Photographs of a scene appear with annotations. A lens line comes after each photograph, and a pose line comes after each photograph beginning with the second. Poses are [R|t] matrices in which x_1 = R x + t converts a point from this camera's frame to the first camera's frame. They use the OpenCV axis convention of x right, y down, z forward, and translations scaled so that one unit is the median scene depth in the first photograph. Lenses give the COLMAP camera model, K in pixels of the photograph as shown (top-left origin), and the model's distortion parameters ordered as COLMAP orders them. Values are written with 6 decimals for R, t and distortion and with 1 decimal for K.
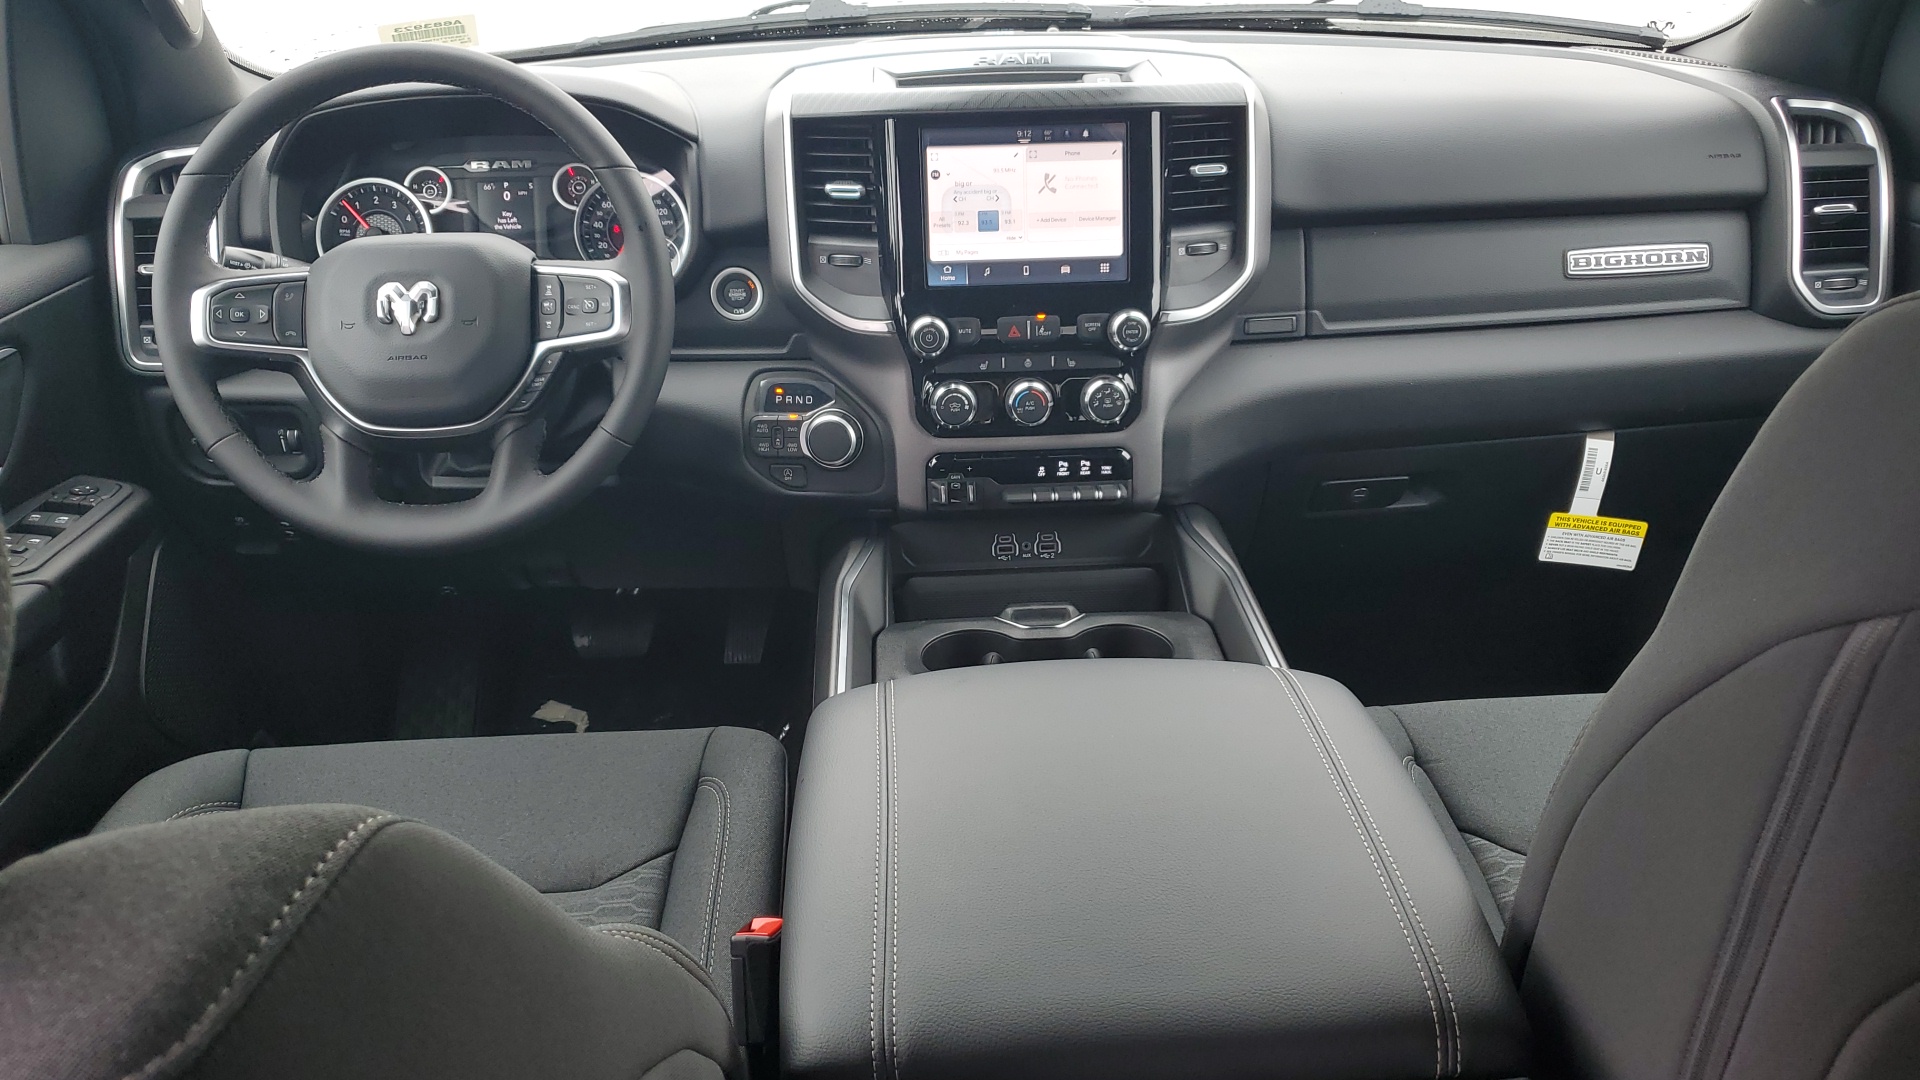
lens RADIAL K [[1532.8, 0, 954.1], [0, 1532.8, 556.8], [0, 0, 1]] dist [0.074317, -0.096309]
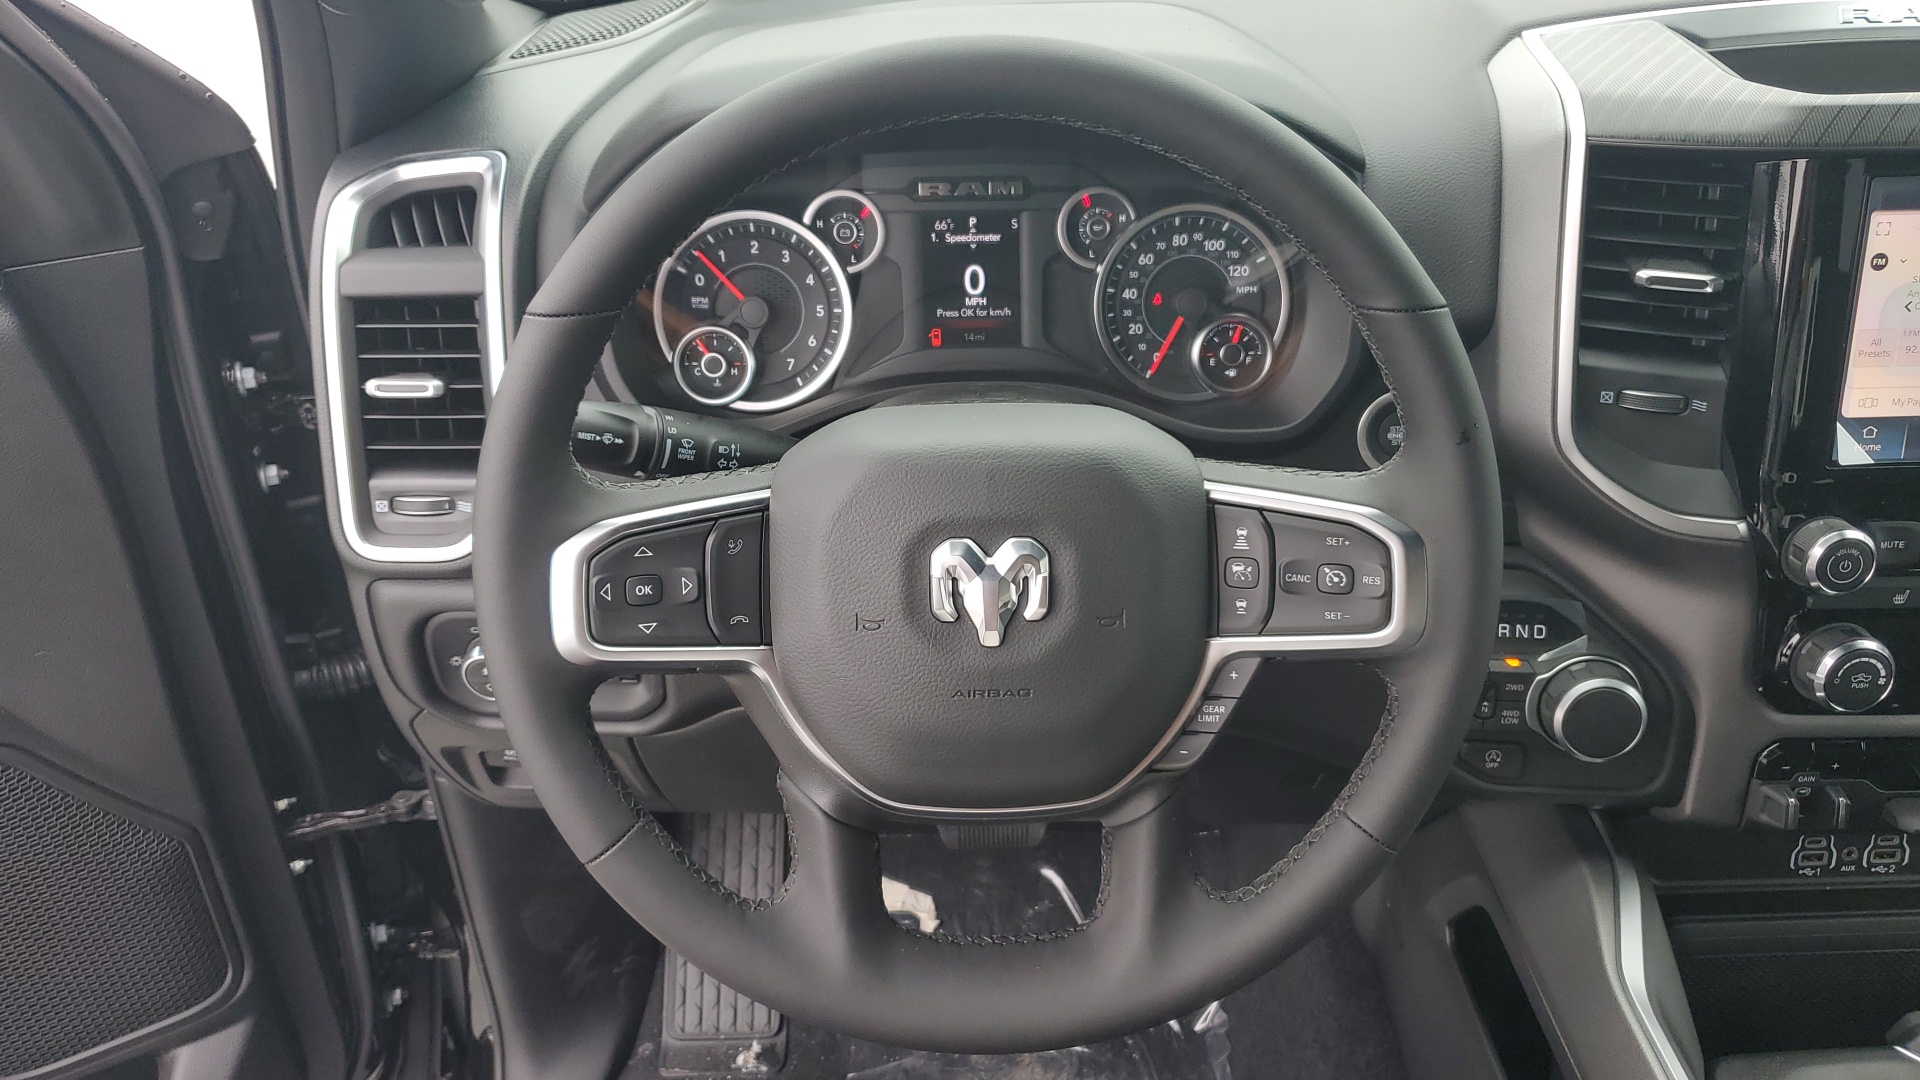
lens RADIAL K [[1532.8, 0, 990.8], [0, 1532.8, 552.4], [0, 0, 1]] dist [0.074317, -0.096309]
pose [[0.999886, 0.012619, 0.008315, -0.309330], [-0.013532, 0.992574, 0.120887, -0.202043], [-0.006728, -0.120986, 0.992631, 0.443375]]
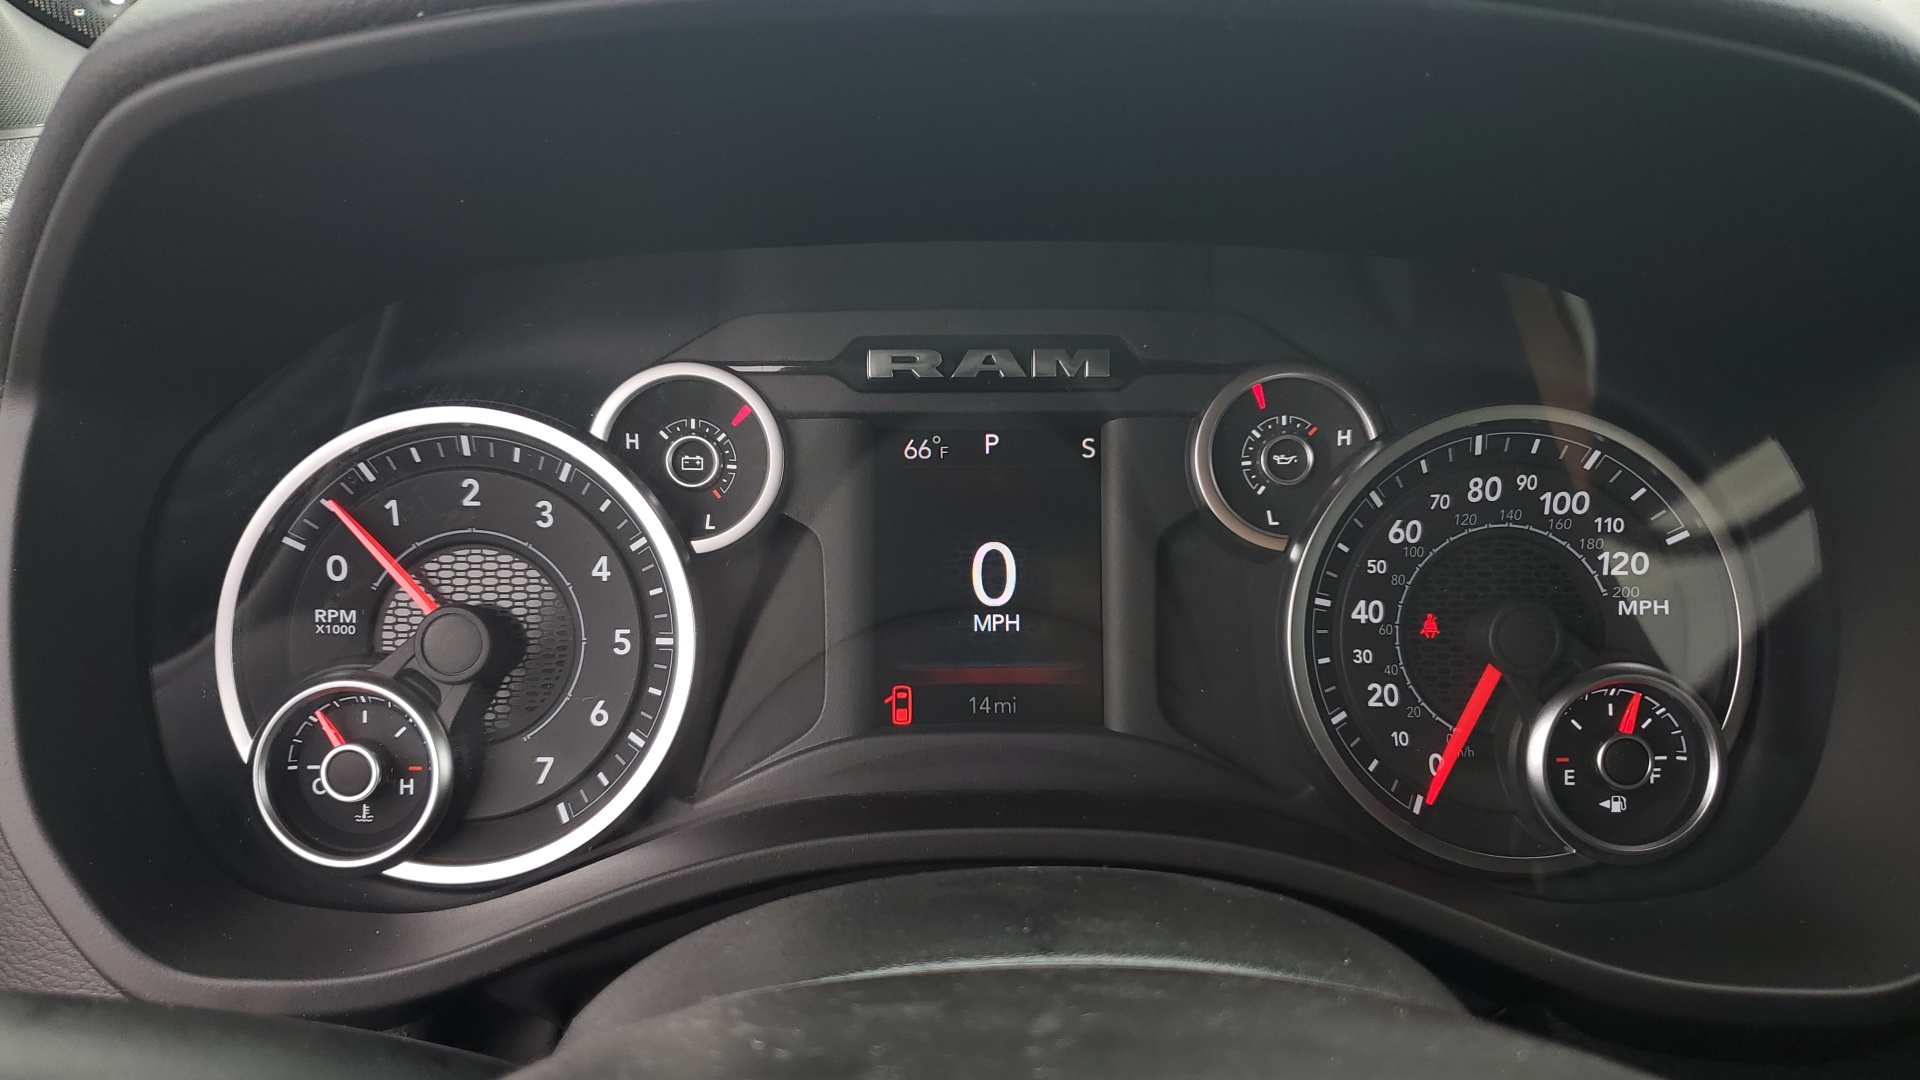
lens RADIAL K [[1532.8, 0, 953.8], [0, 1532.8, 586.7], [0, 0, 1]] dist [0.074317, -0.096309]
pose [[0.999643, 0.026361, -0.004439, -0.317906], [-0.026630, 0.996493, -0.079323, -0.213360], [0.002333, 0.079413, 0.996839, 0.816558]]
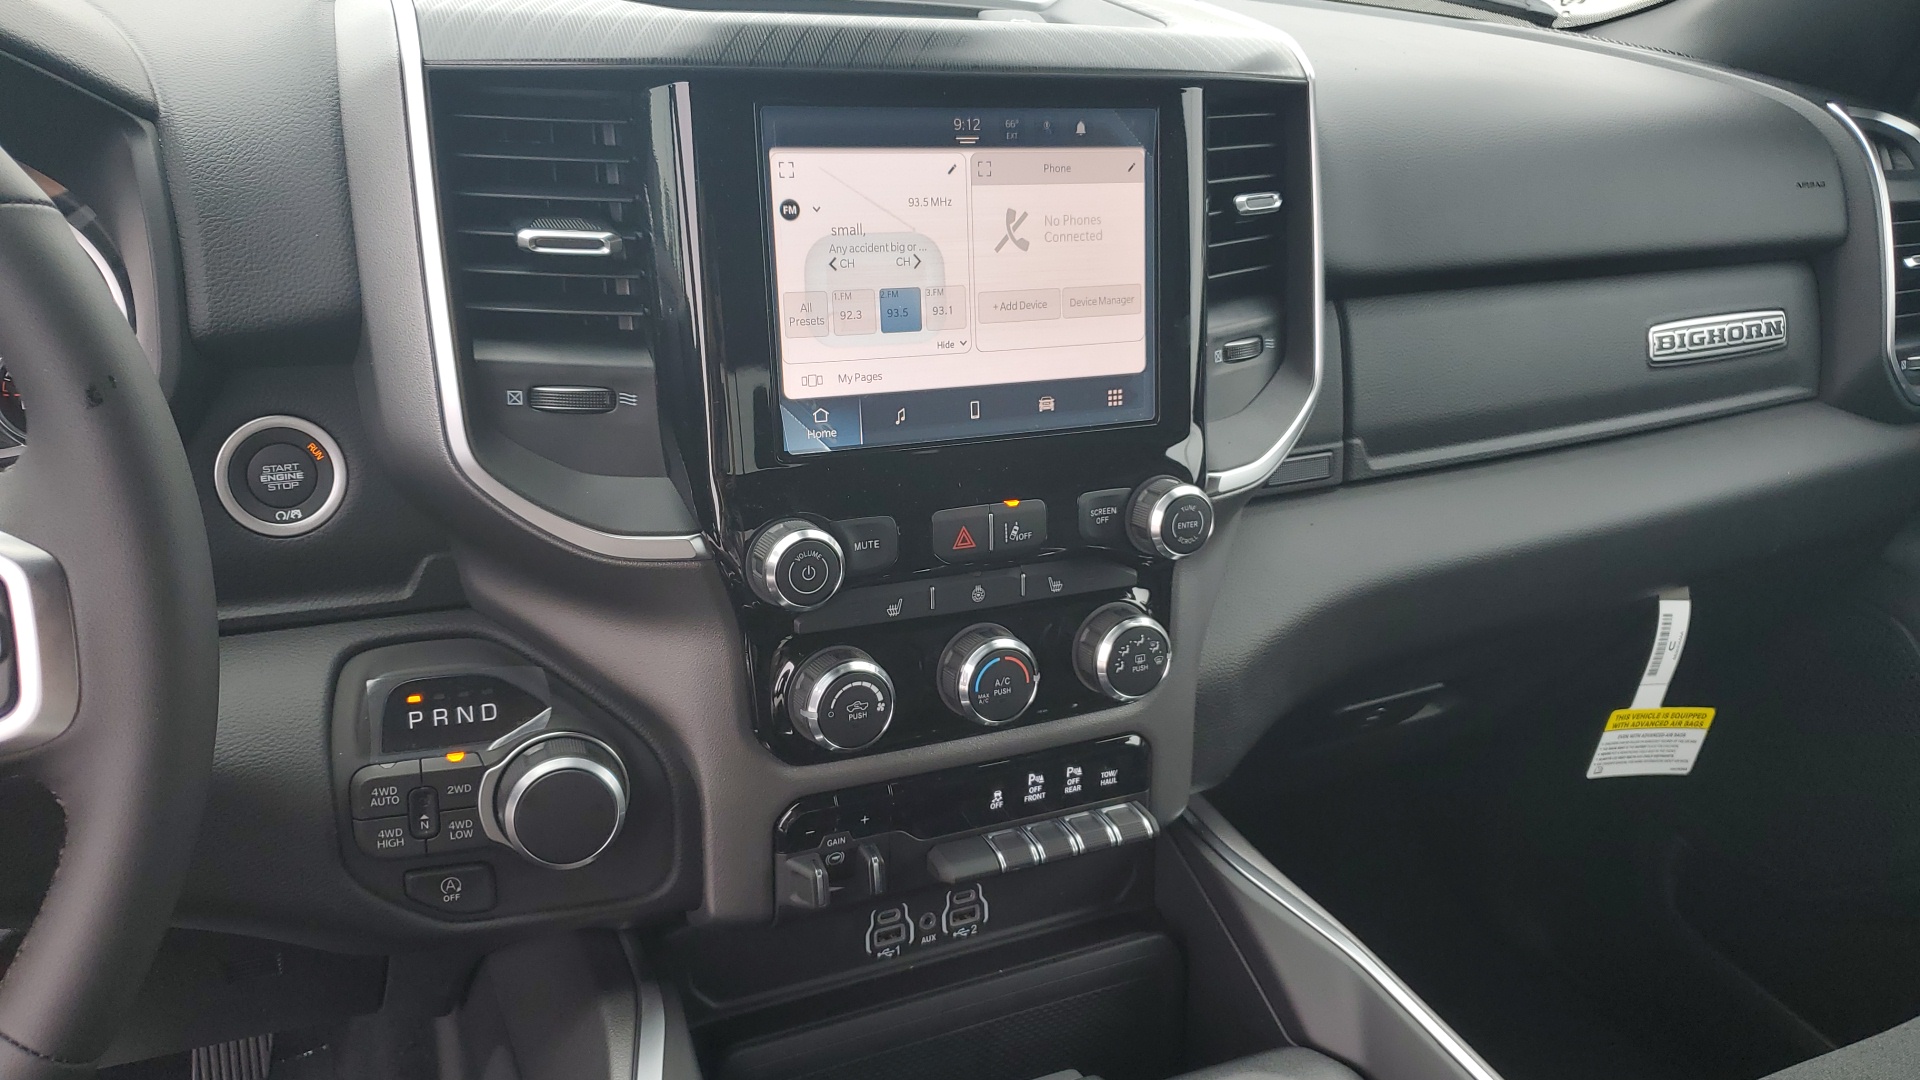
lens RADIAL K [[1532.8, 0, 961.9], [0, 1532.8, 540.8], [0, 0, 1]] dist [0.074317, -0.096309]
pose [[0.910558, -0.080062, 0.405555, -0.149871], [0.077329, 0.996737, 0.023151, -0.153591], [-0.406085, 0.010281, 0.913778, 0.552916]]
